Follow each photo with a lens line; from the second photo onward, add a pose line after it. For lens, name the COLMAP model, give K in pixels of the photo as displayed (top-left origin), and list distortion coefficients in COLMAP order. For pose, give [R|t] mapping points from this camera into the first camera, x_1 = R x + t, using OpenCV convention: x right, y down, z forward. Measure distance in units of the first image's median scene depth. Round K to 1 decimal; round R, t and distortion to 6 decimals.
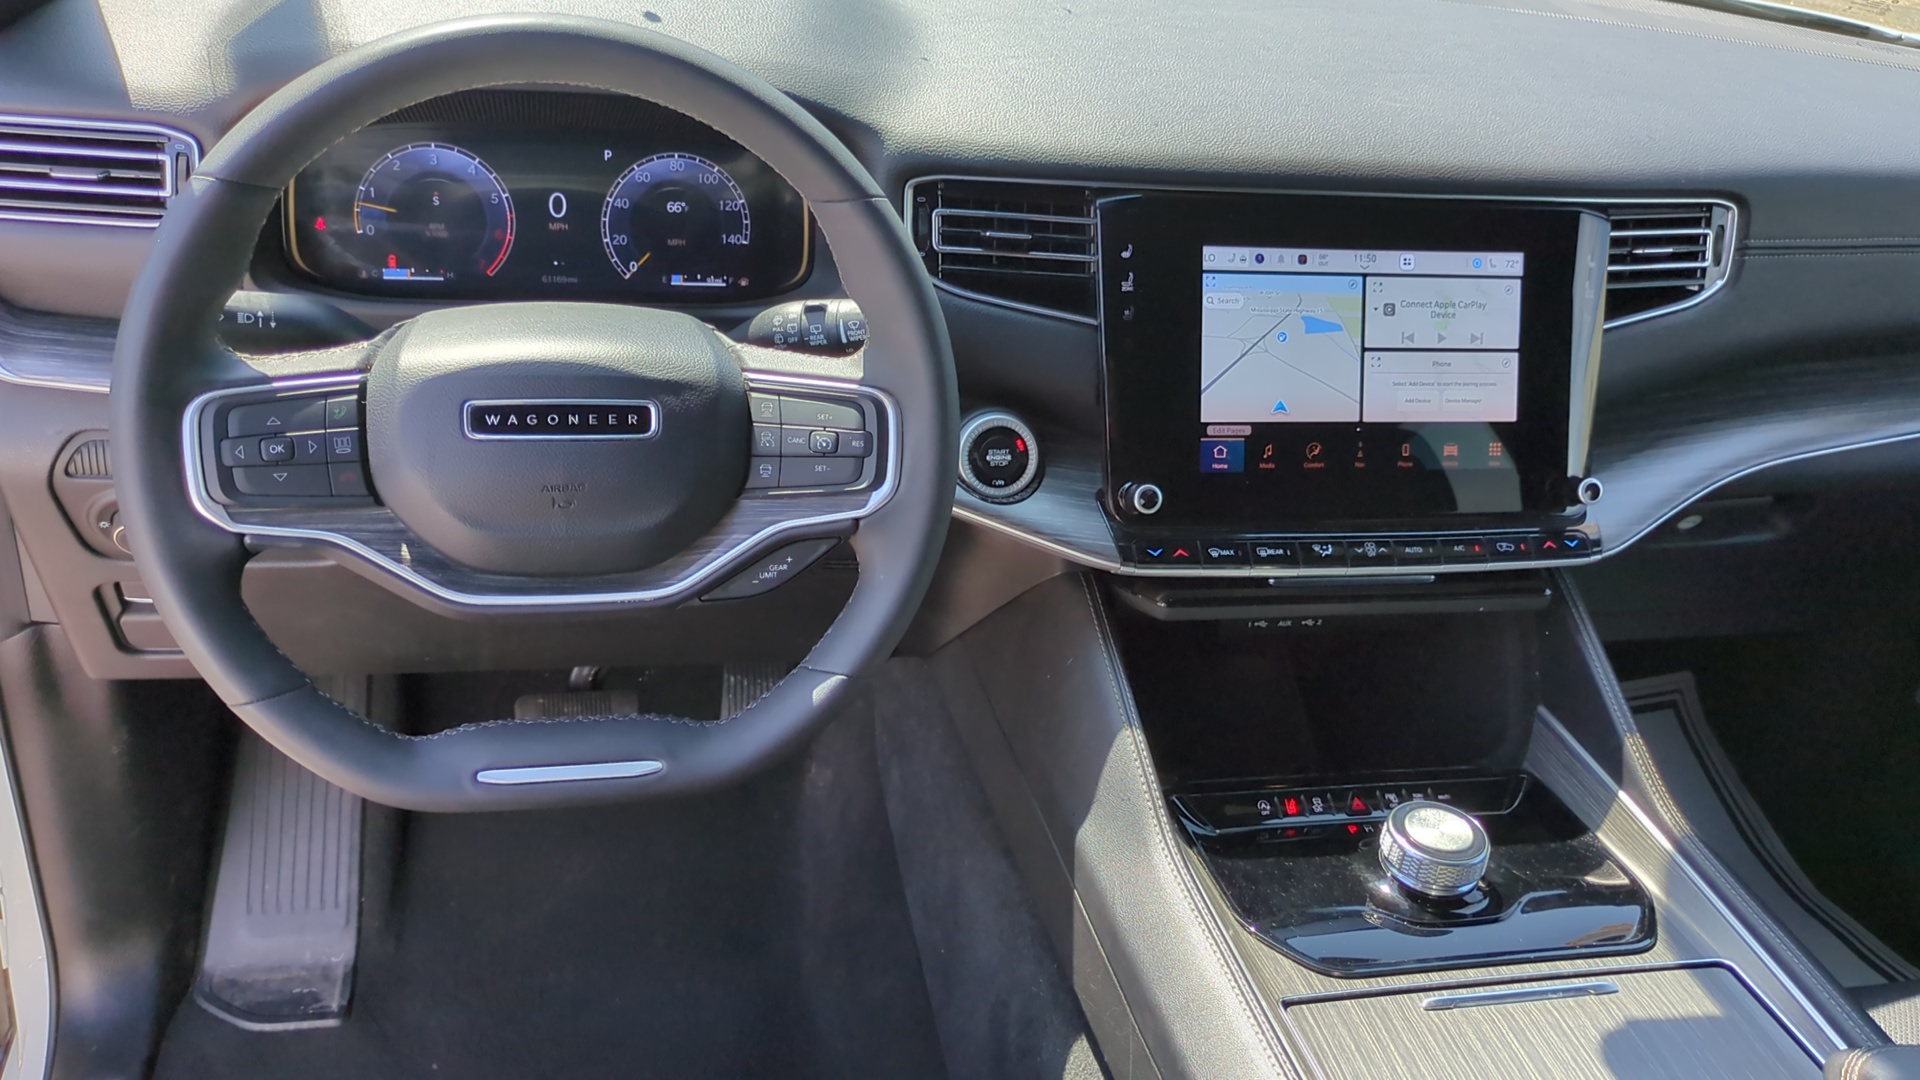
lens RADIAL K [[1628.0, 0, 960.0], [0, 1628.0, 540.0], [0, 0, 1]] dist [-0.003663, -0.003761]
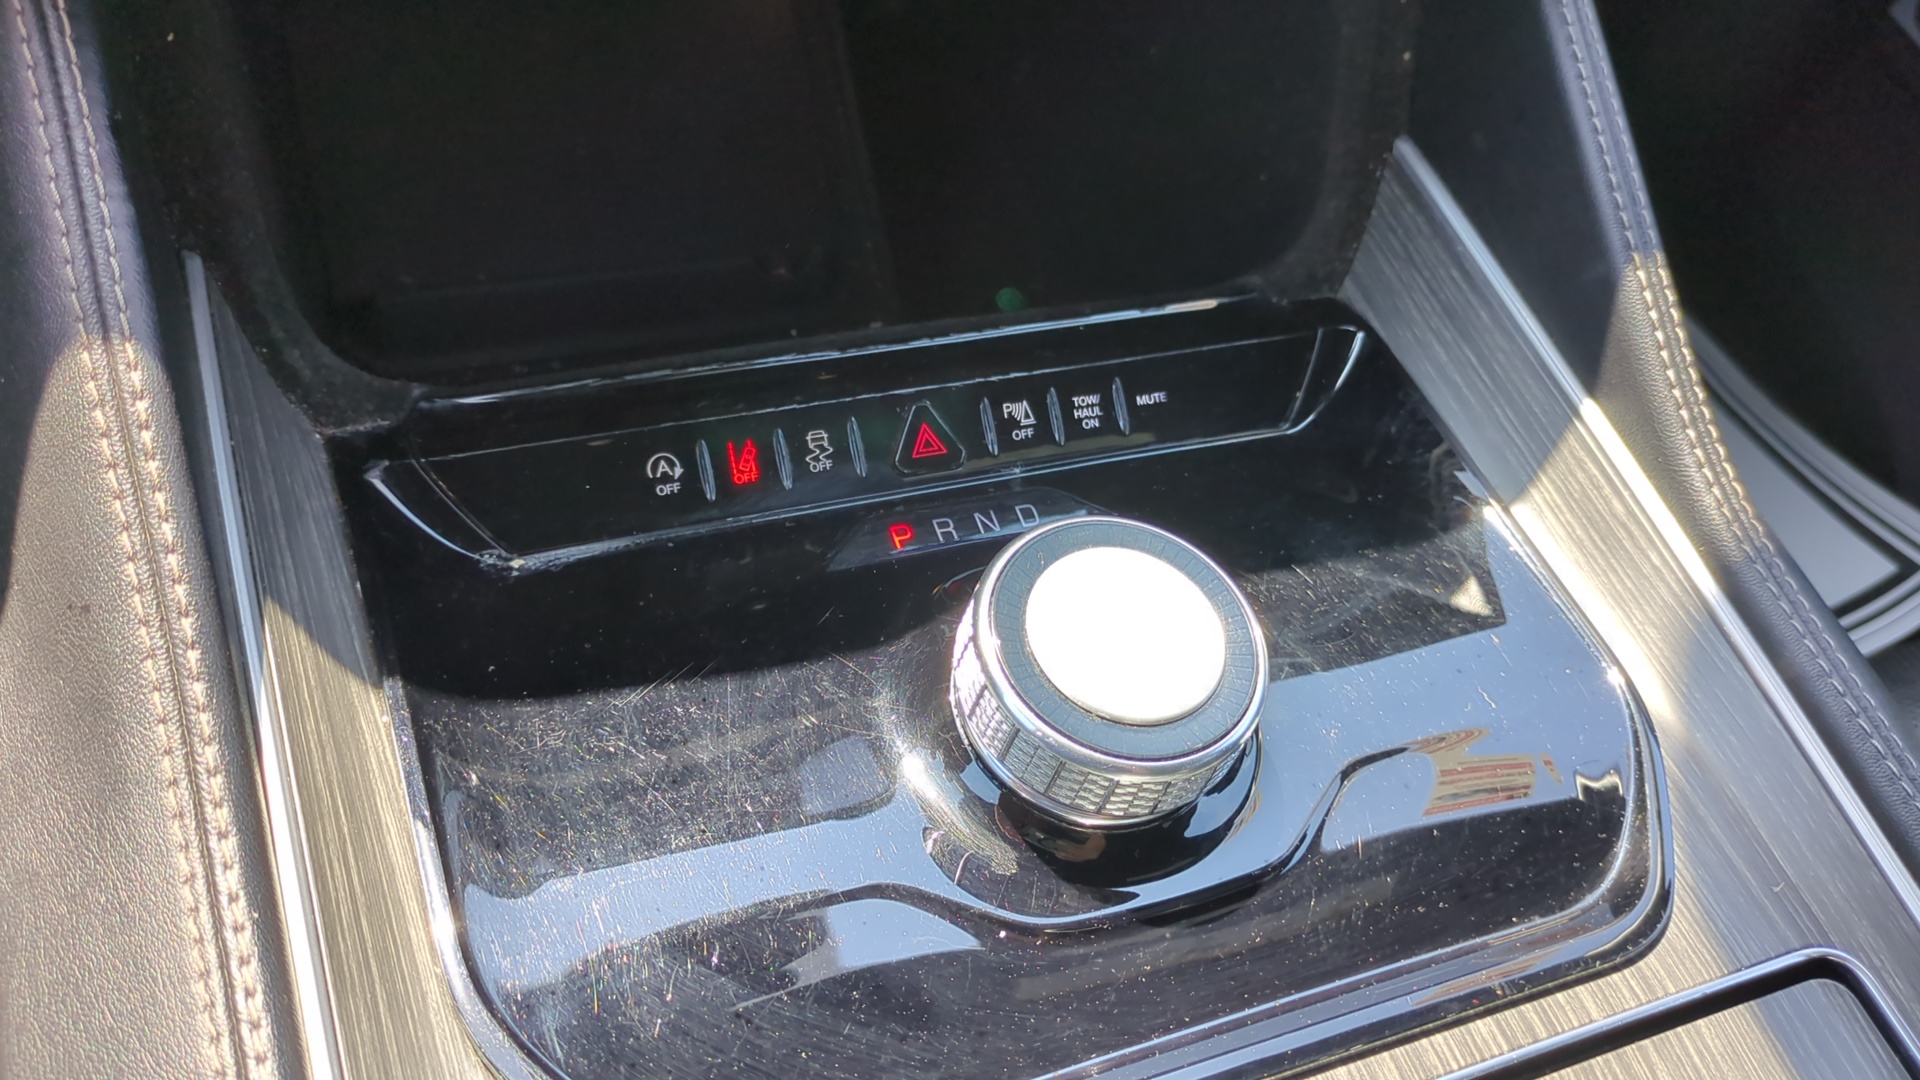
lens RADIAL K [[1628.0, 0, 960.0], [0, 1628.0, 540.0], [0, 0, 1]] dist [-0.003663, -0.003761]
pose [[0.984950, -0.045702, 0.166690, 0.190162], [-0.035861, 0.889389, 0.455743, 0.011195], [-0.169081, -0.454861, 0.874364, 0.666870]]
